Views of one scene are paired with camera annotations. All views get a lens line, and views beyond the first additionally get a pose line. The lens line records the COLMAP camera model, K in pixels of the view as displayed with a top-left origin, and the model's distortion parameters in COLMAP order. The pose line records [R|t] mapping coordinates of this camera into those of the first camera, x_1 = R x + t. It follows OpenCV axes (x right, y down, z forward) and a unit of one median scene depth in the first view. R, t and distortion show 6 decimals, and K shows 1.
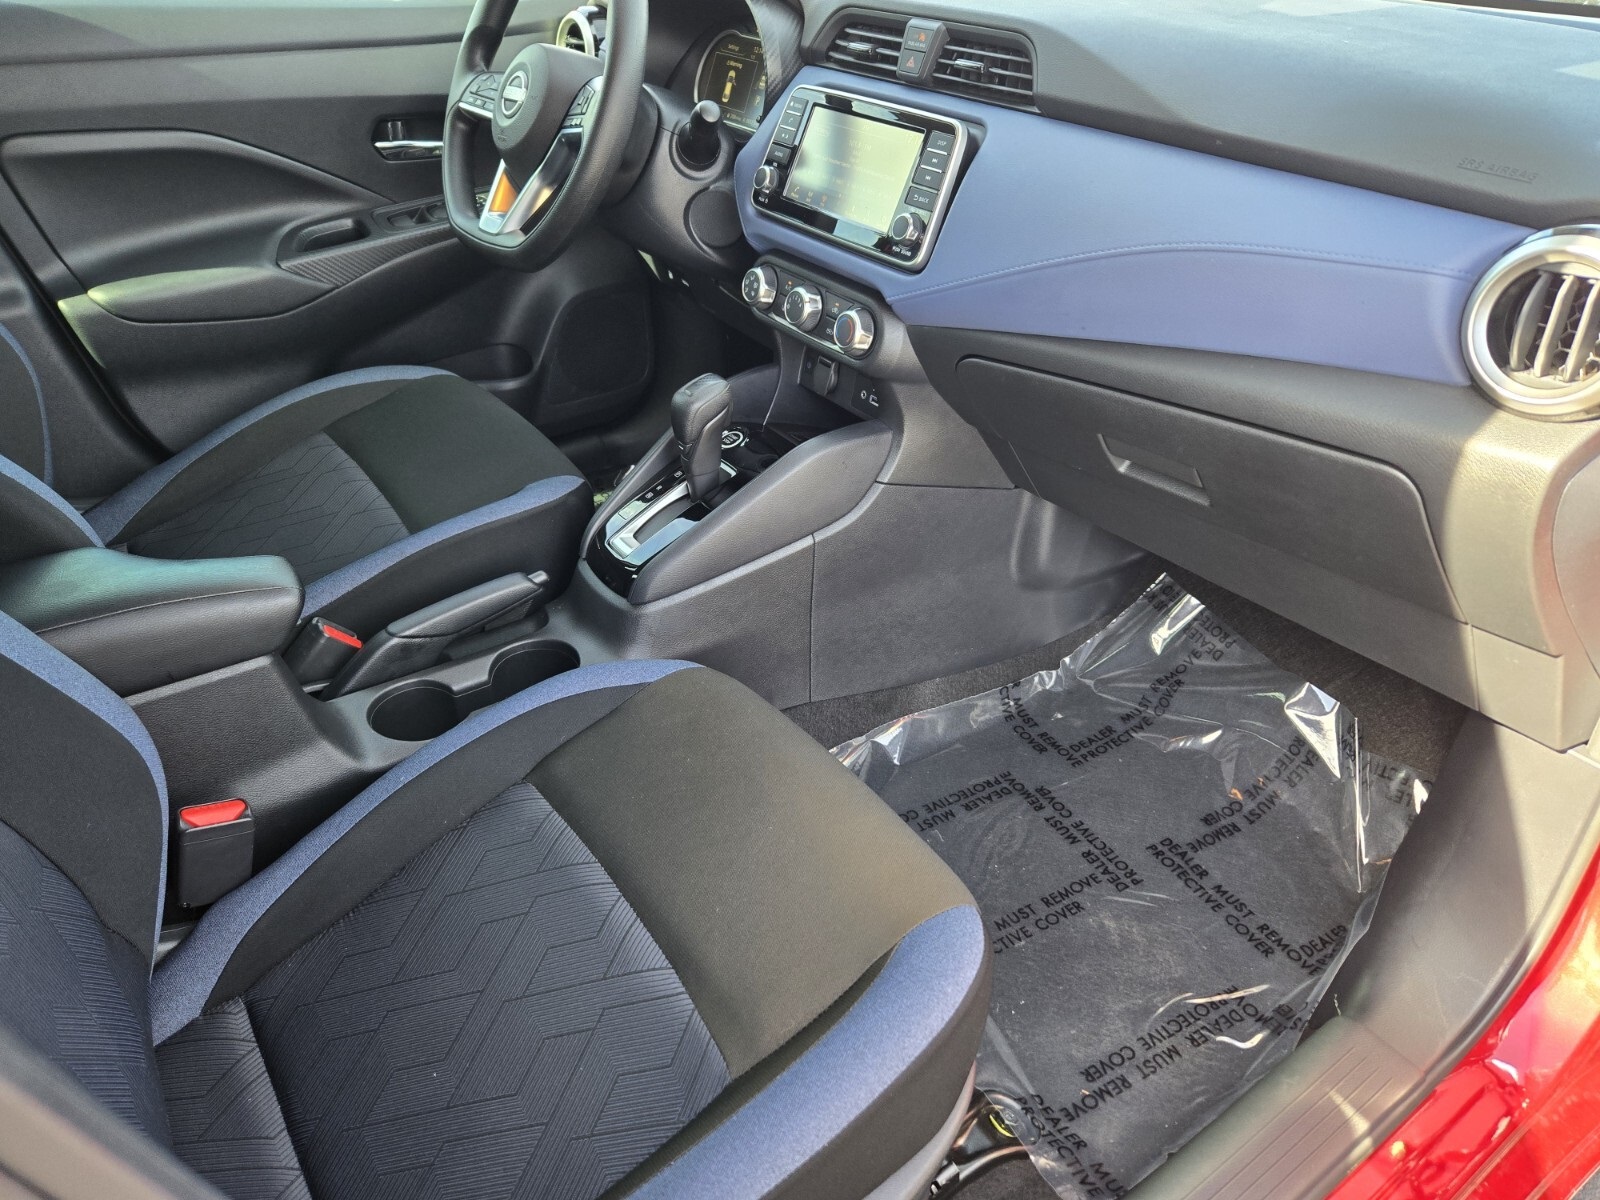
lens RADIAL K [[1071.4, 0, 864.4], [0, 1071.4, 544.3], [0, 0, 1]] dist [0.046193, -0.050750]
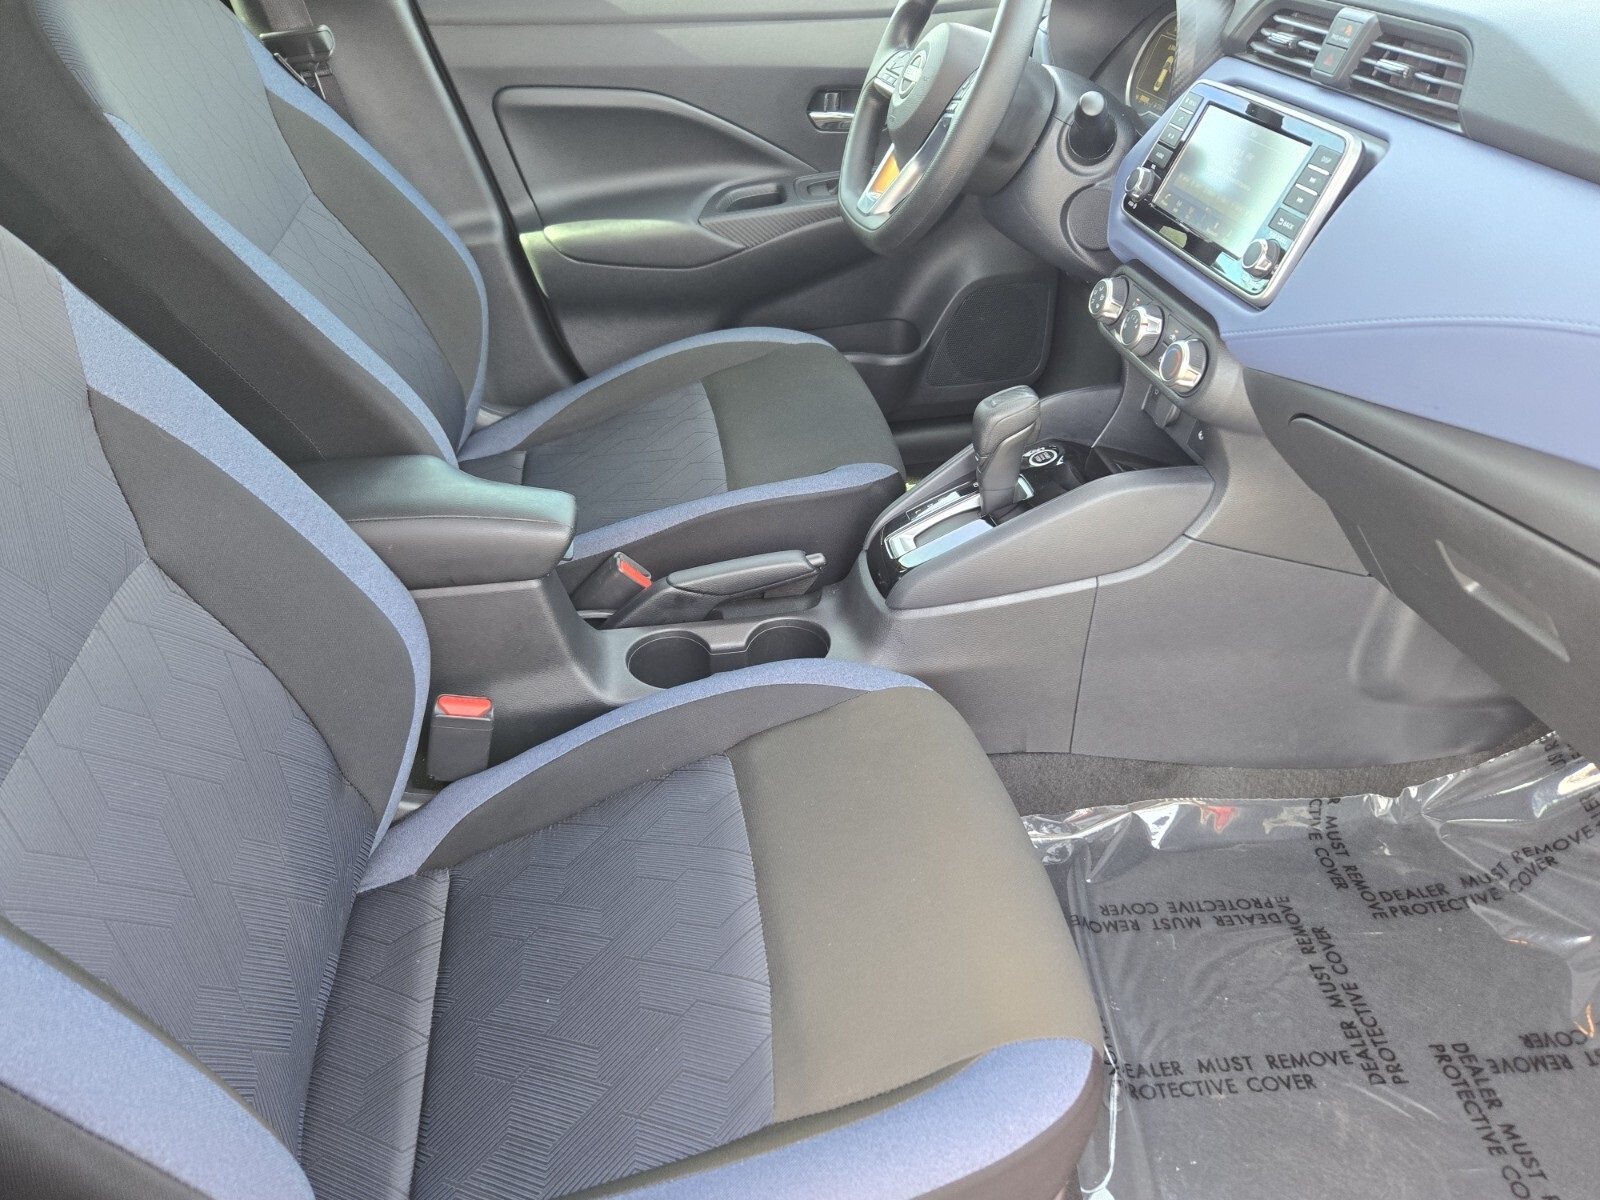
lens RADIAL K [[1097.5, 0, 873.6], [0, 1097.5, 562.9], [0, 0, 1]] dist [0.049793, -0.050652]
pose [[0.899213, 0.219207, -0.378634, 0.128995], [-0.208353, 0.975548, 0.069969, -0.046375], [0.384713, 0.015972, 0.922898, 0.064372]]
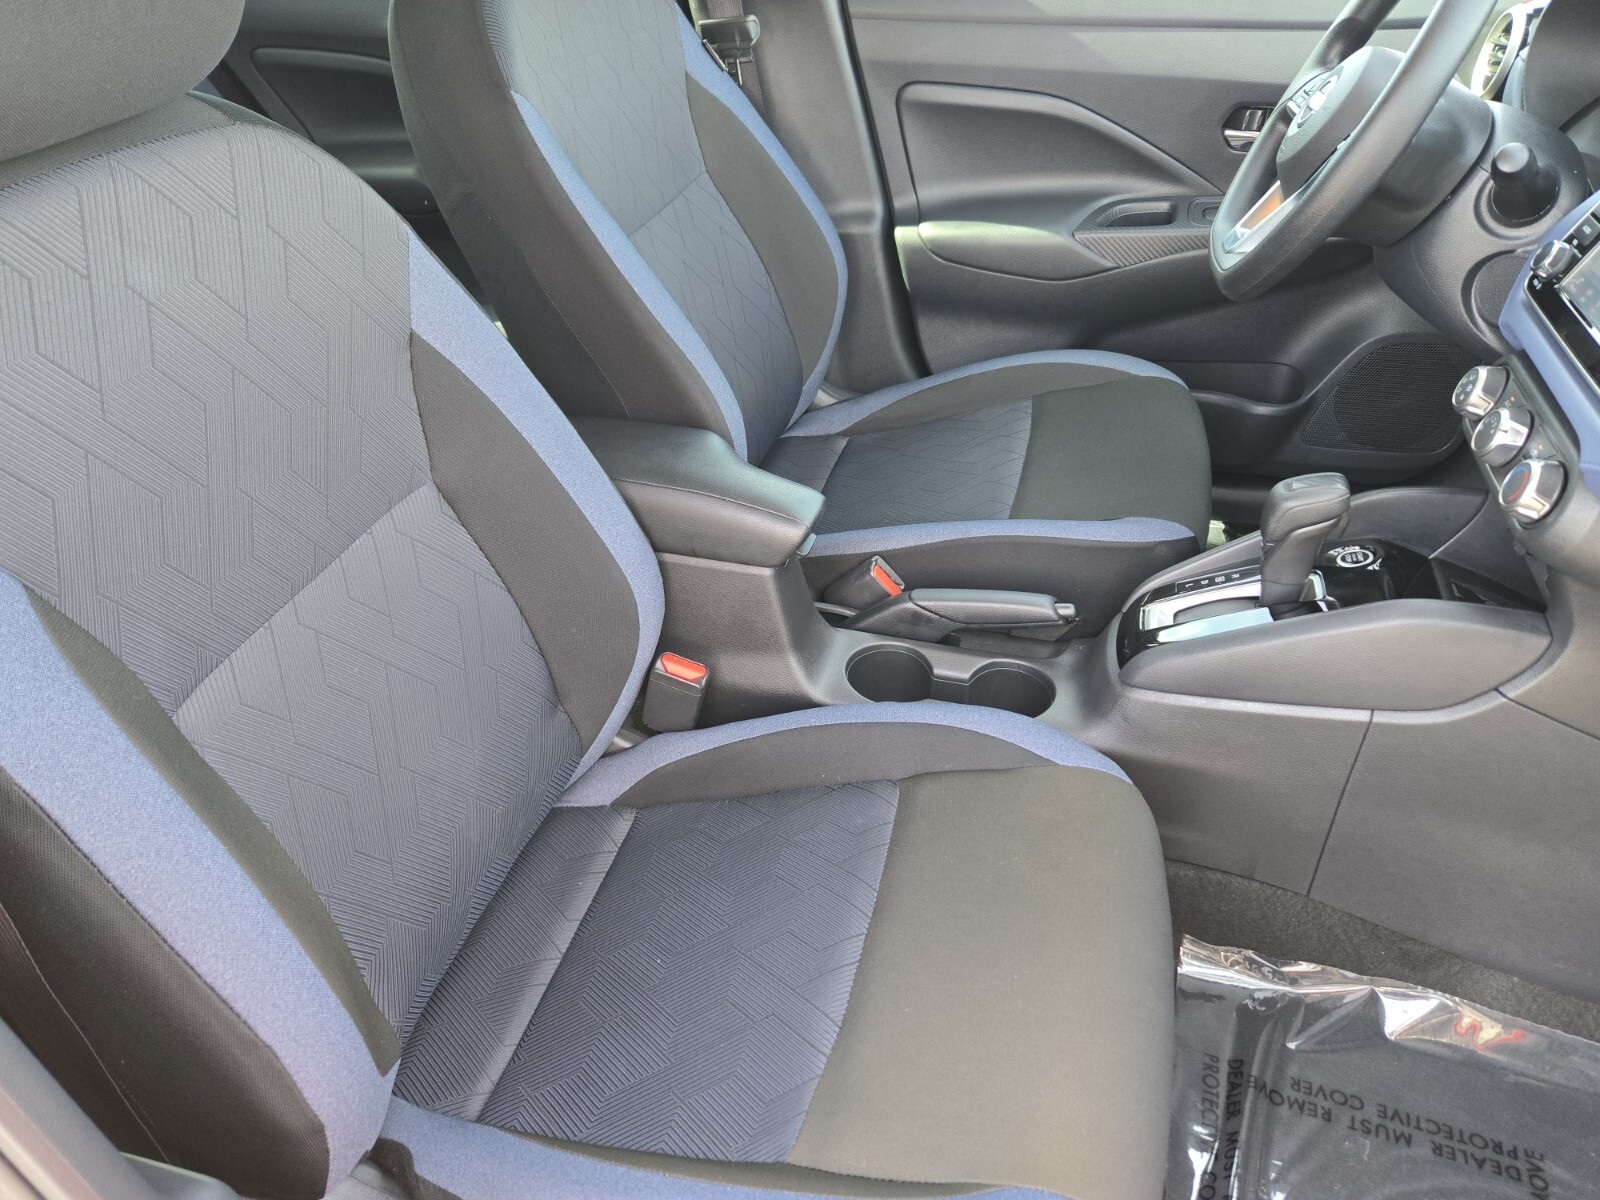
lens RADIAL K [[1118.9, 0, 855.6], [0, 1118.9, 579.0], [0, 0, 1]] dist [0.049779, -0.049202]
pose [[0.627712, 0.410046, -0.661695, 0.212749], [-0.381109, 0.903061, 0.198081, -0.112530], [0.678774, 0.127840, 0.723134, 0.142803]]
